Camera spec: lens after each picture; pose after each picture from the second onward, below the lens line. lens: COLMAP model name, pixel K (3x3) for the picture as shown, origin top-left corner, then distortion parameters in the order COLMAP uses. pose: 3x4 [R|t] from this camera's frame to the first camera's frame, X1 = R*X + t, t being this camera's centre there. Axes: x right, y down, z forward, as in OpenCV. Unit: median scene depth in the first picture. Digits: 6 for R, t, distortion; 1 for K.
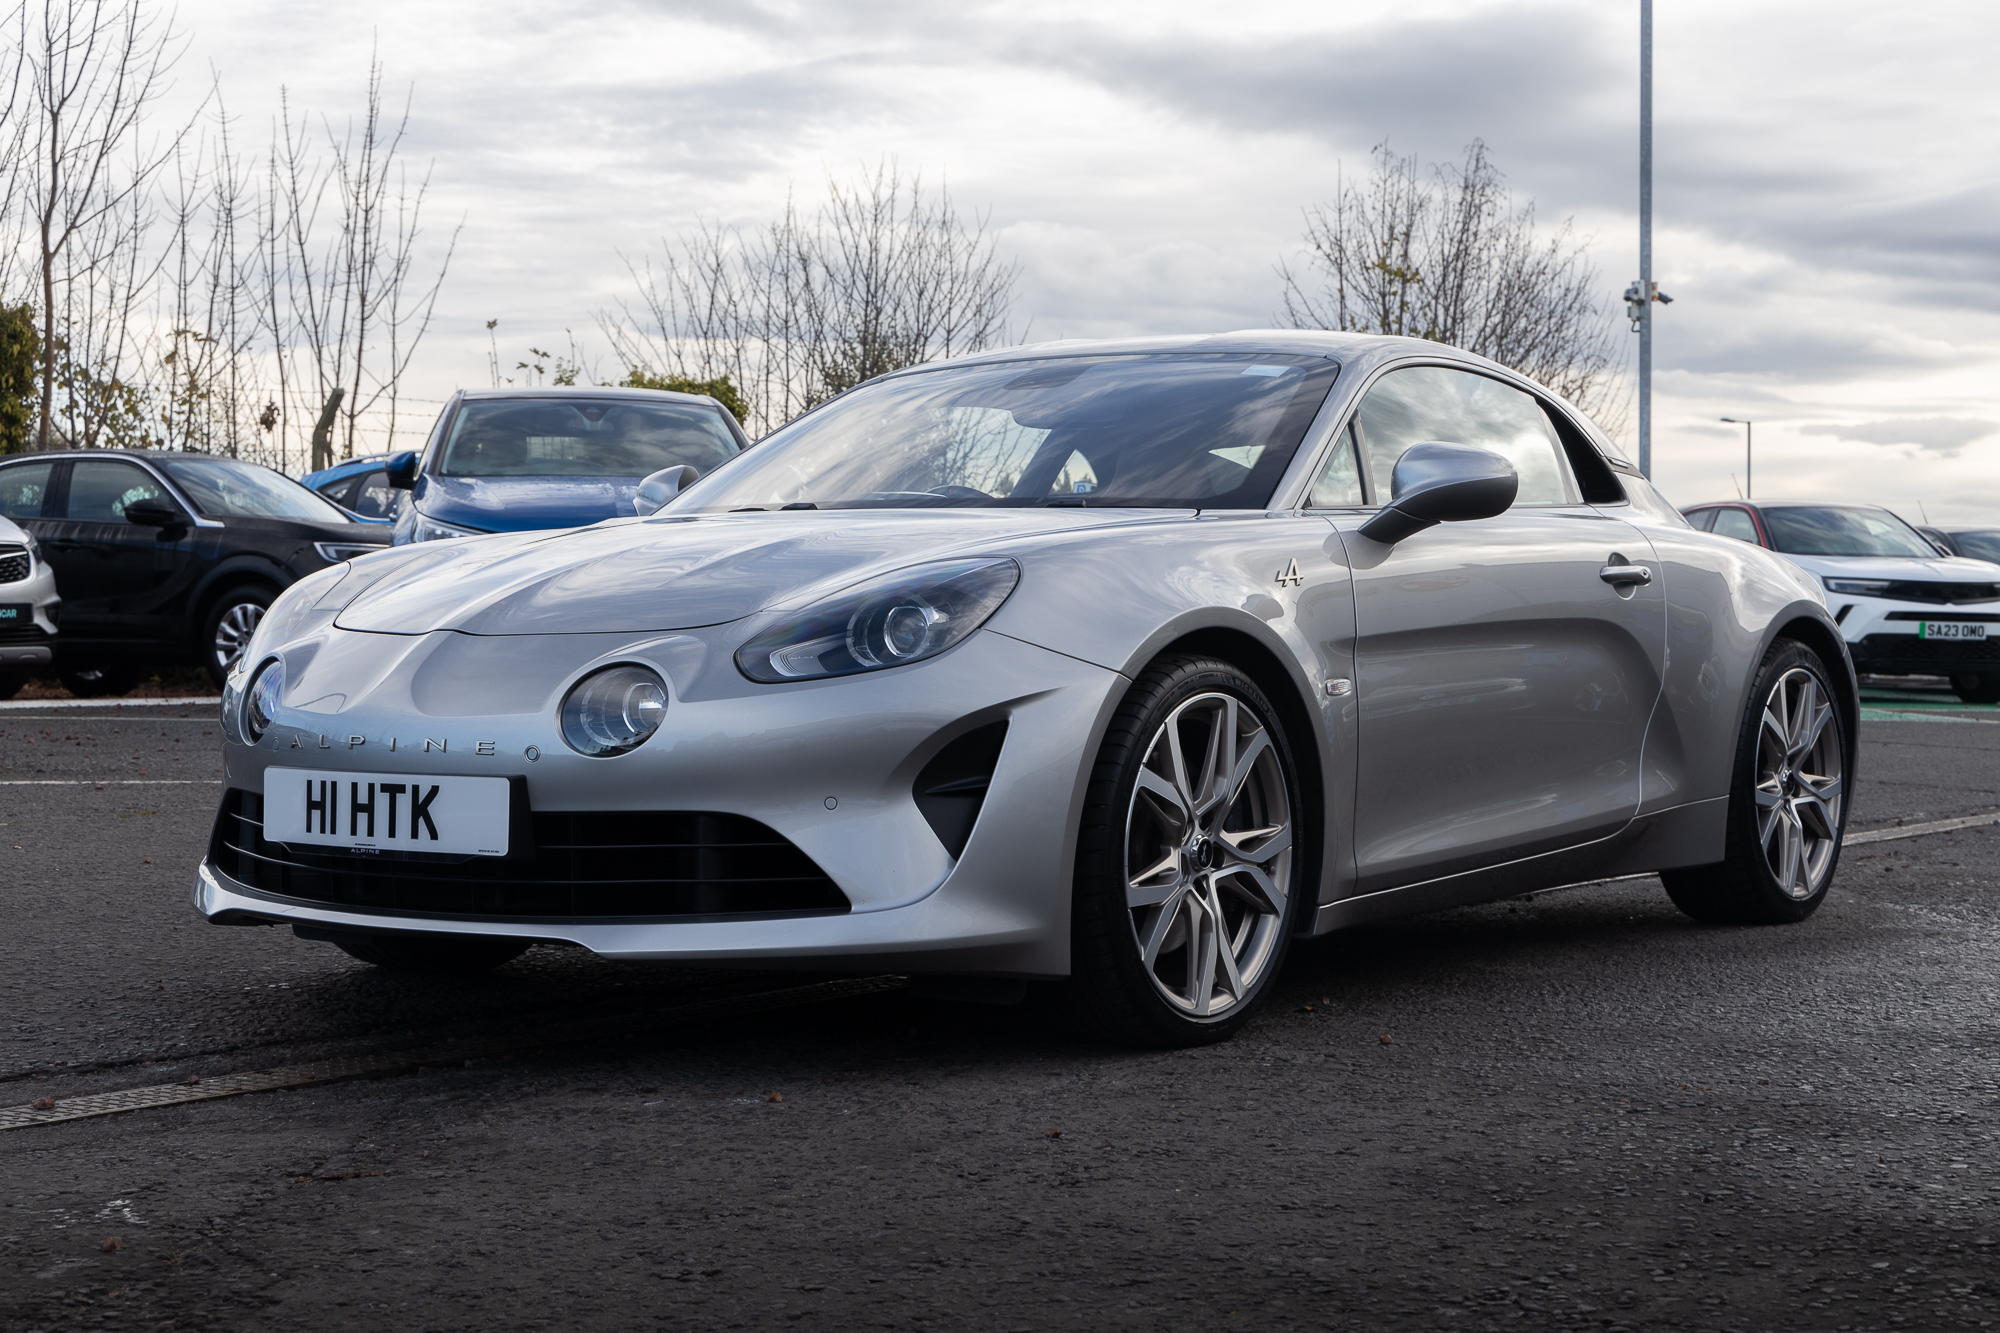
lens RADIAL K [[3095.2, 0, 985.6], [0, 3095.2, 700.6], [0, 0, 1]] dist [0.007125, -0.002644]
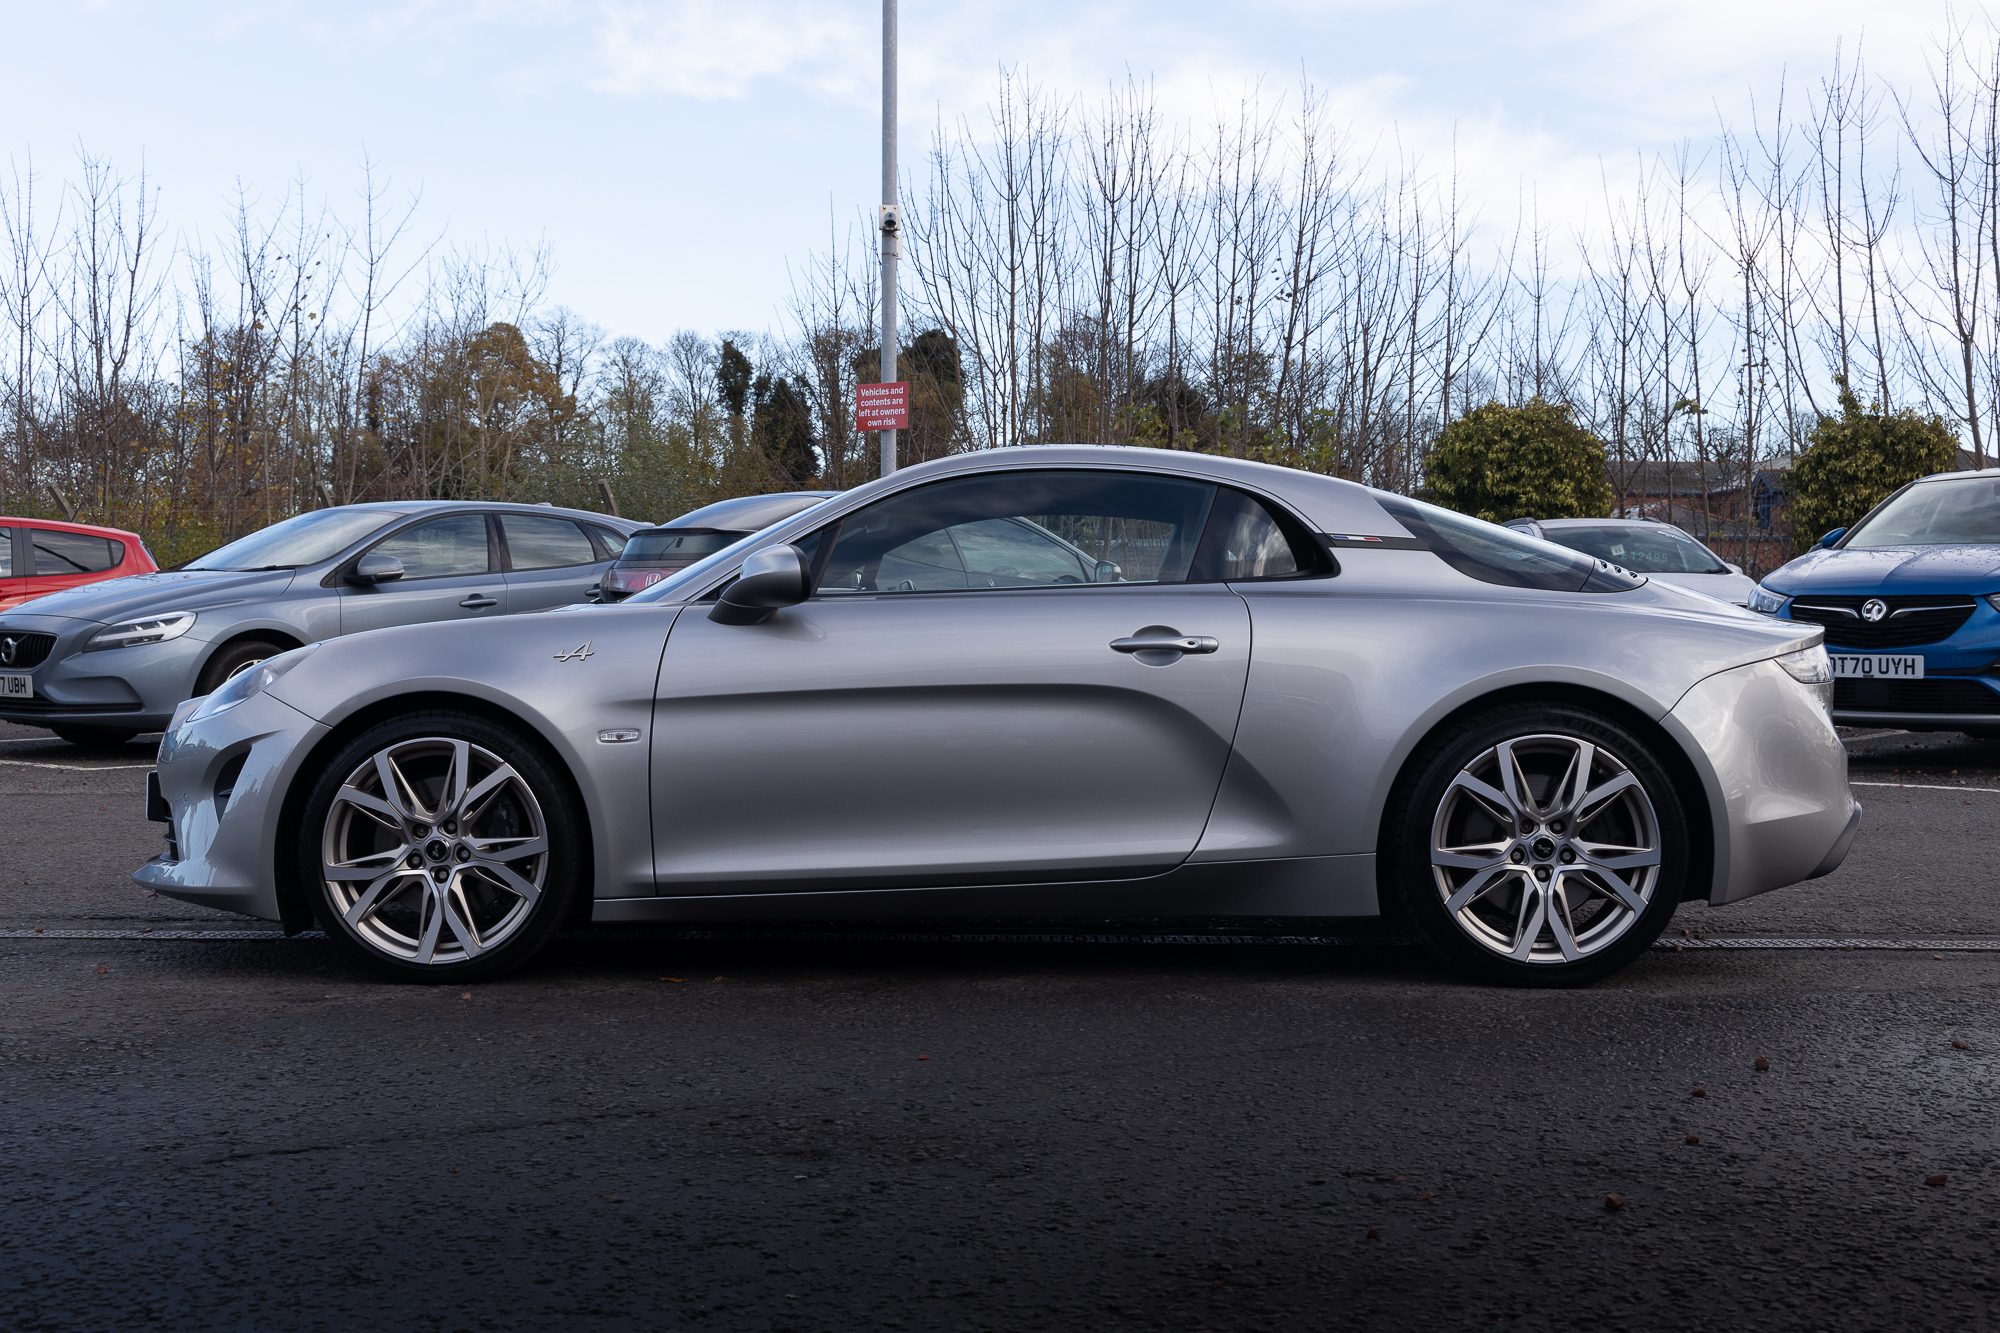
lens RADIAL K [[2225.7, 0, 1000.0], [0, 2225.7, 666.5], [0, 0, 1]] dist [0.006448, 0.003409]
pose [[0.563233, 0.004590, -0.826285, 1.109215], [-0.019677, 0.999775, -0.007859, -0.033035], [0.826064, 0.020686, 0.563197, 0.660627]]
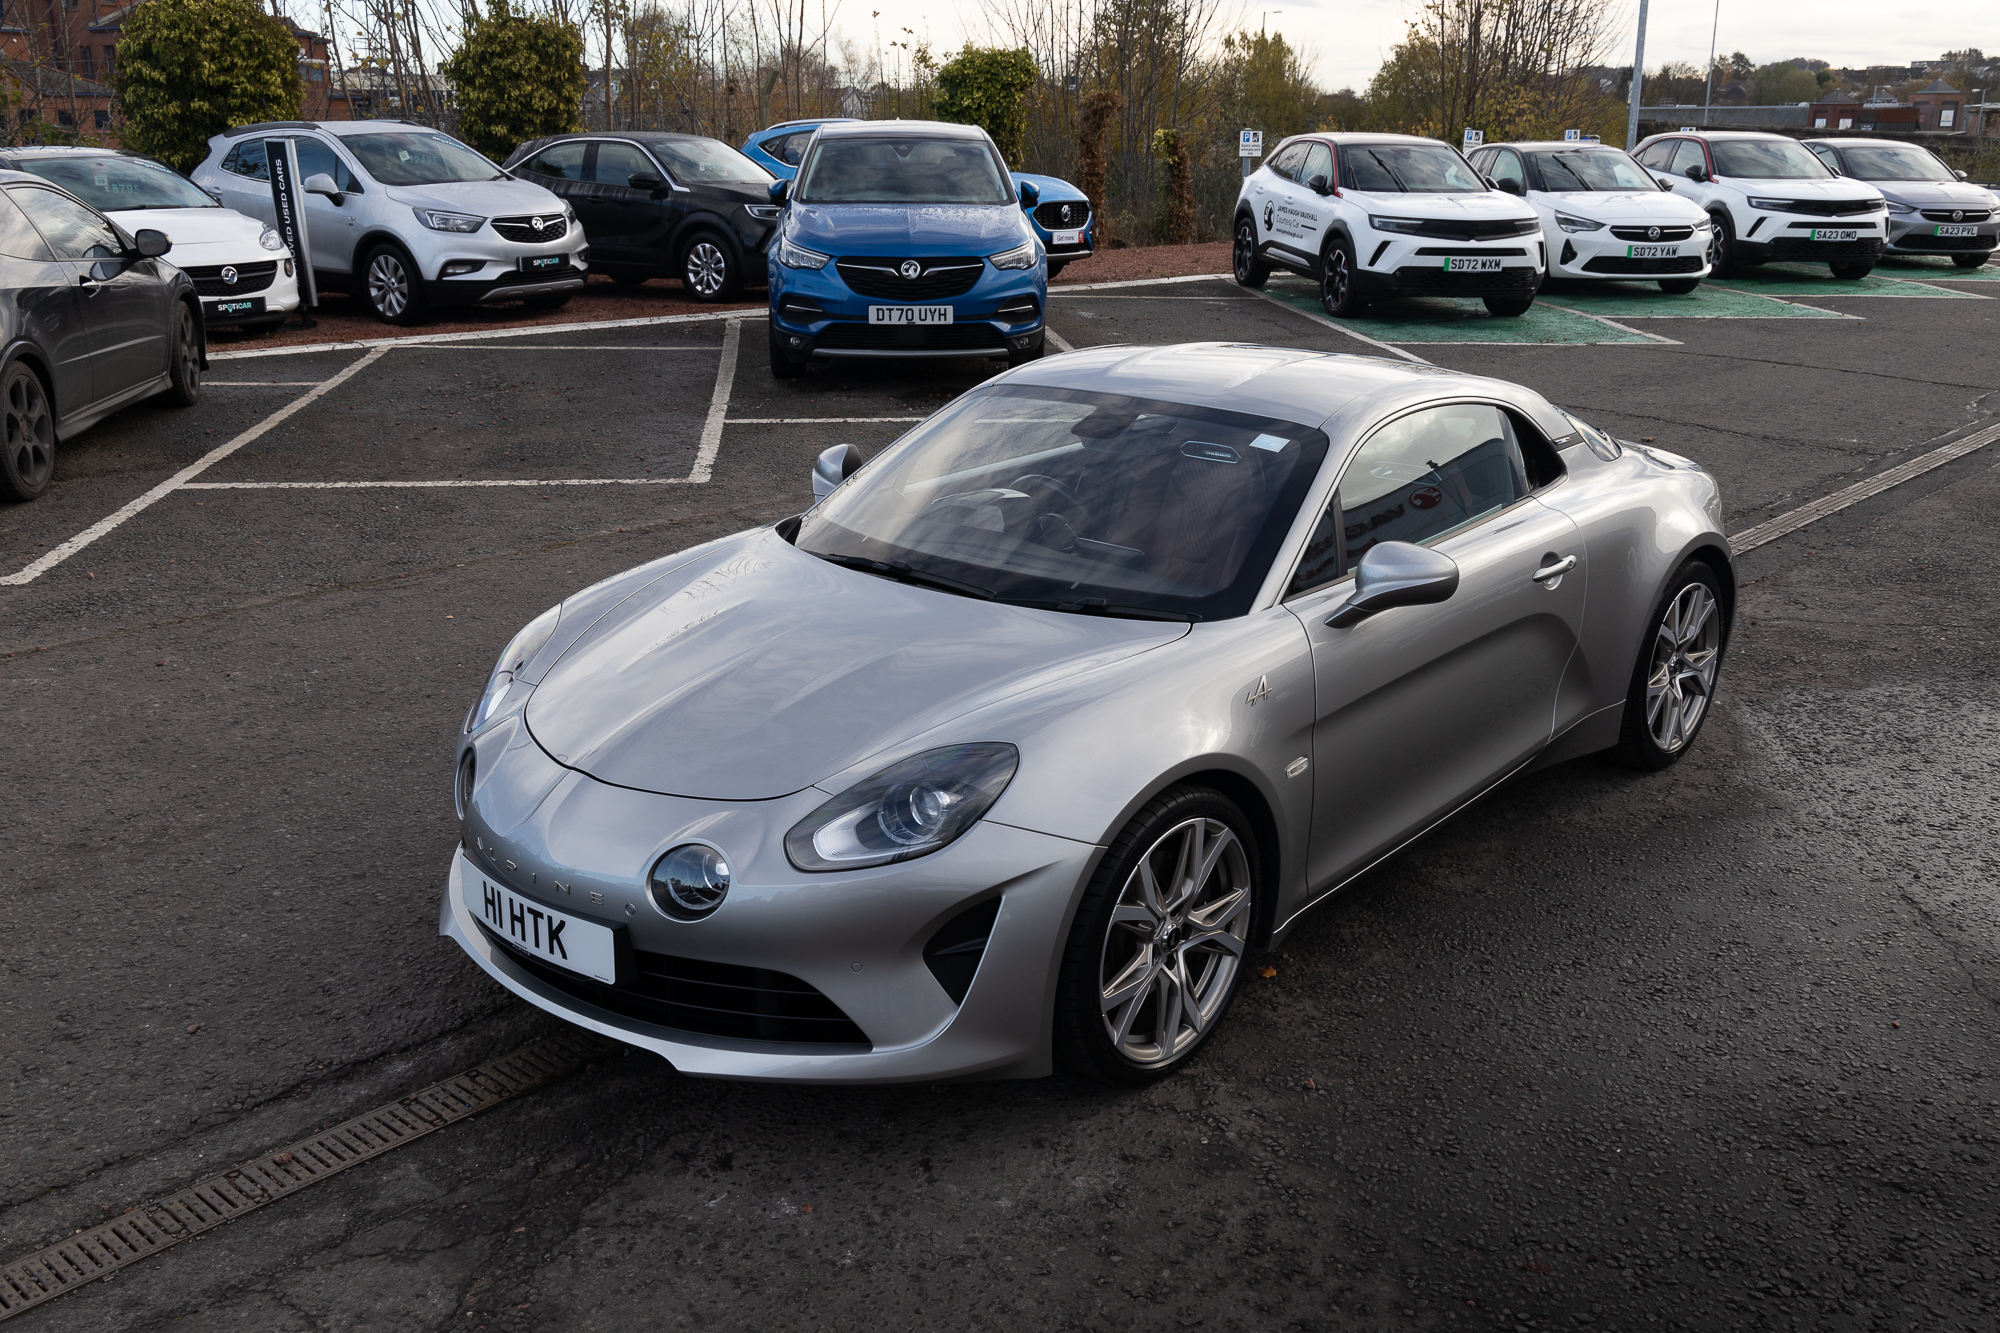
lens RADIAL K [[1800.8, 0, 1000.0], [0, 1800.8, 666.5], [0, 0, 1]] dist [-0.013260, -0.000186]
pose [[0.992914, 0.031806, -0.114501, 0.084153], [0.000258, 0.962938, 0.269724, -0.269045], [0.118836, -0.267842, 0.956106, 0.319187]]
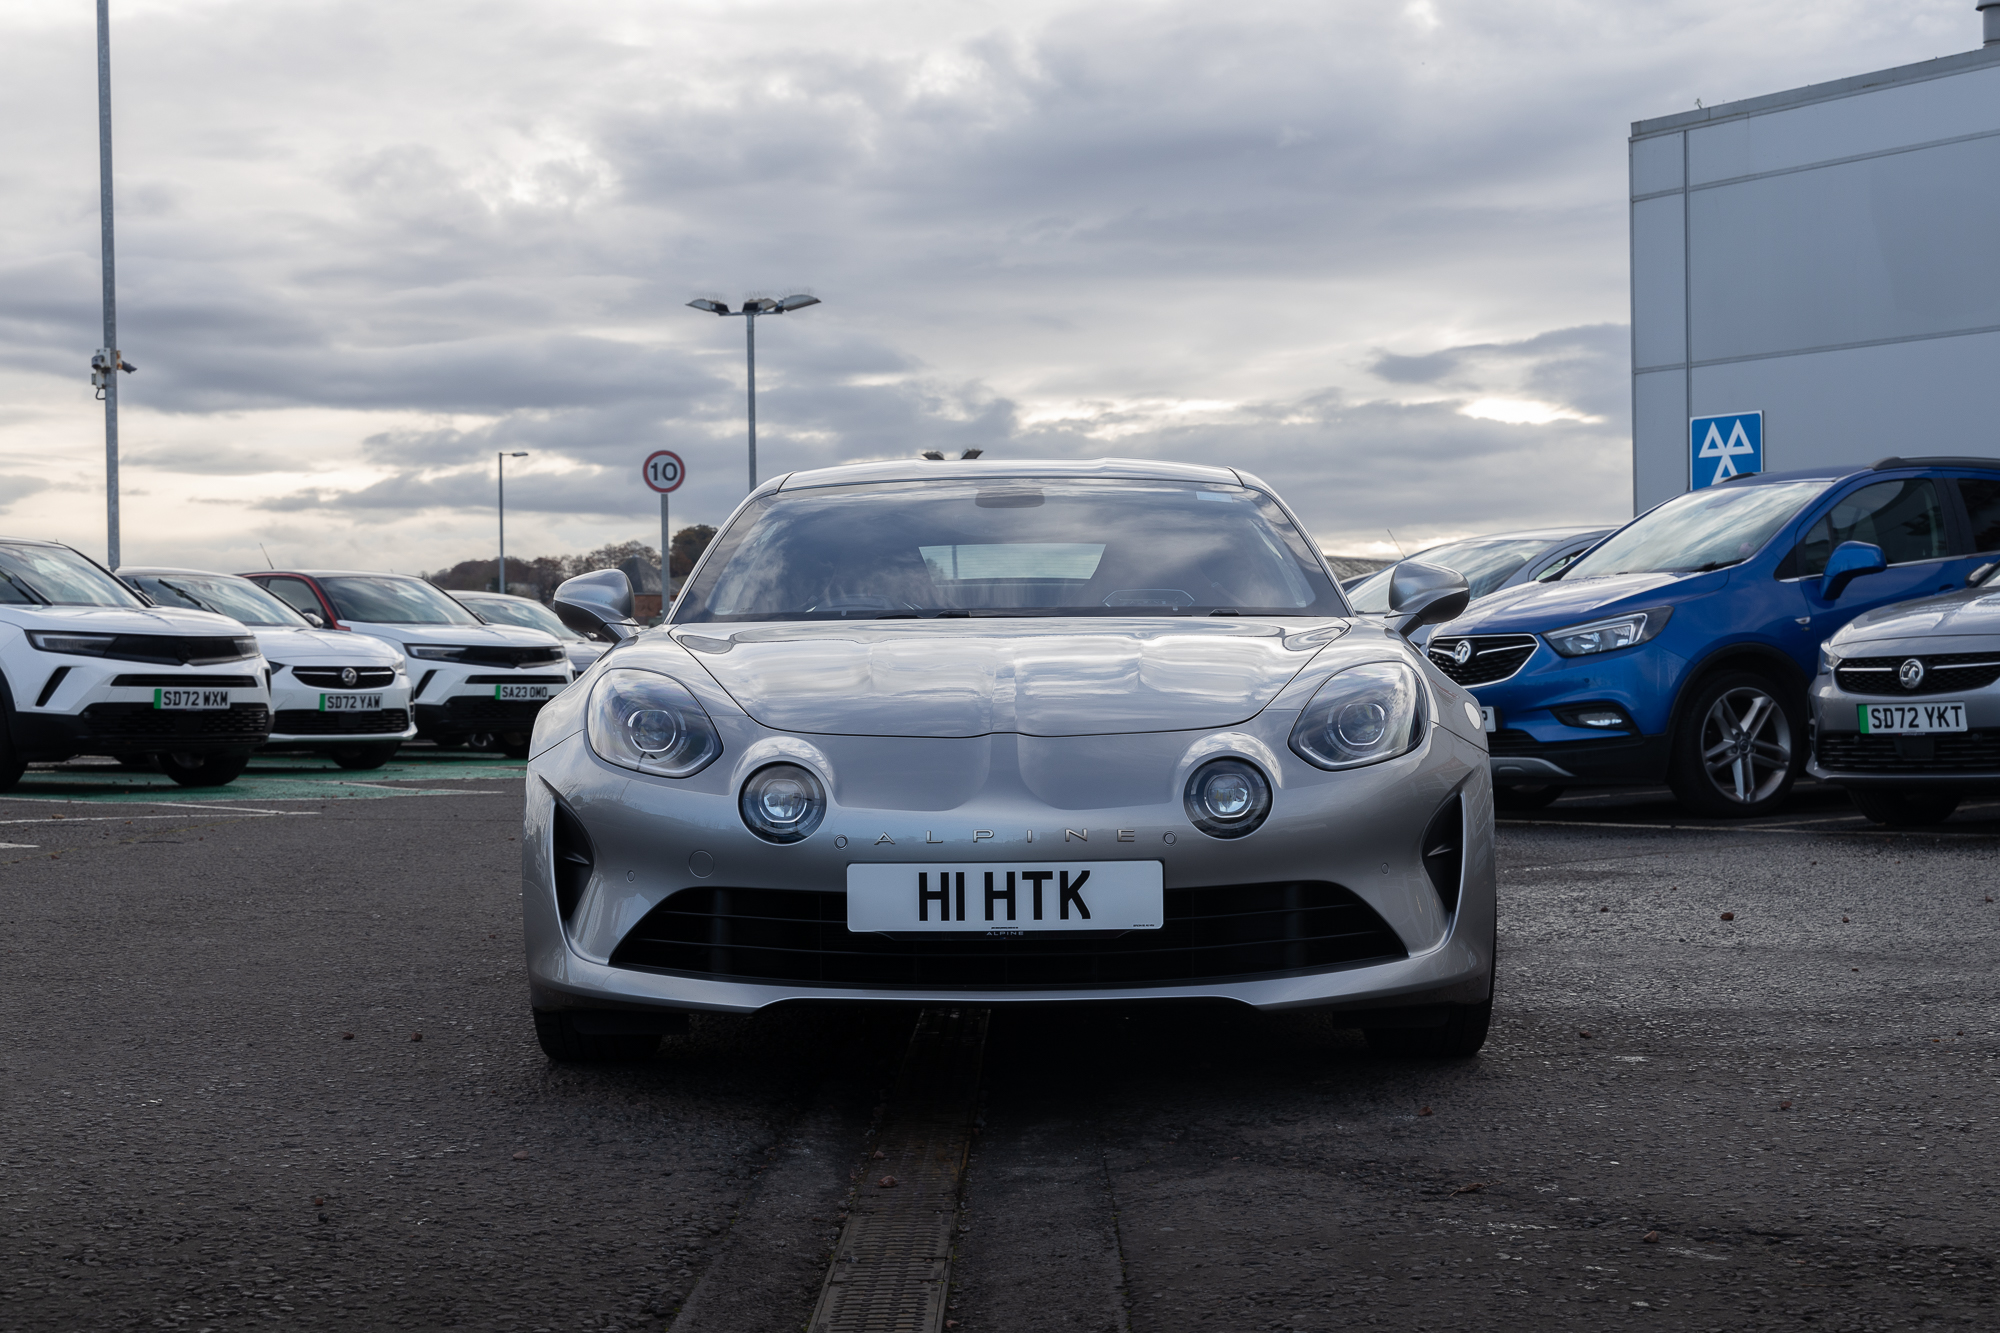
lens RADIAL K [[3095.2, 0, 985.6], [0, 3095.2, 700.6], [0, 0, 1]] dist [0.007125, -0.002644]
pose [[0.821668, -0.019337, 0.569638, -0.823809], [0.029711, 0.999519, -0.008926, -0.024864], [-0.569191, 0.024259, 0.821848, 0.085858]]
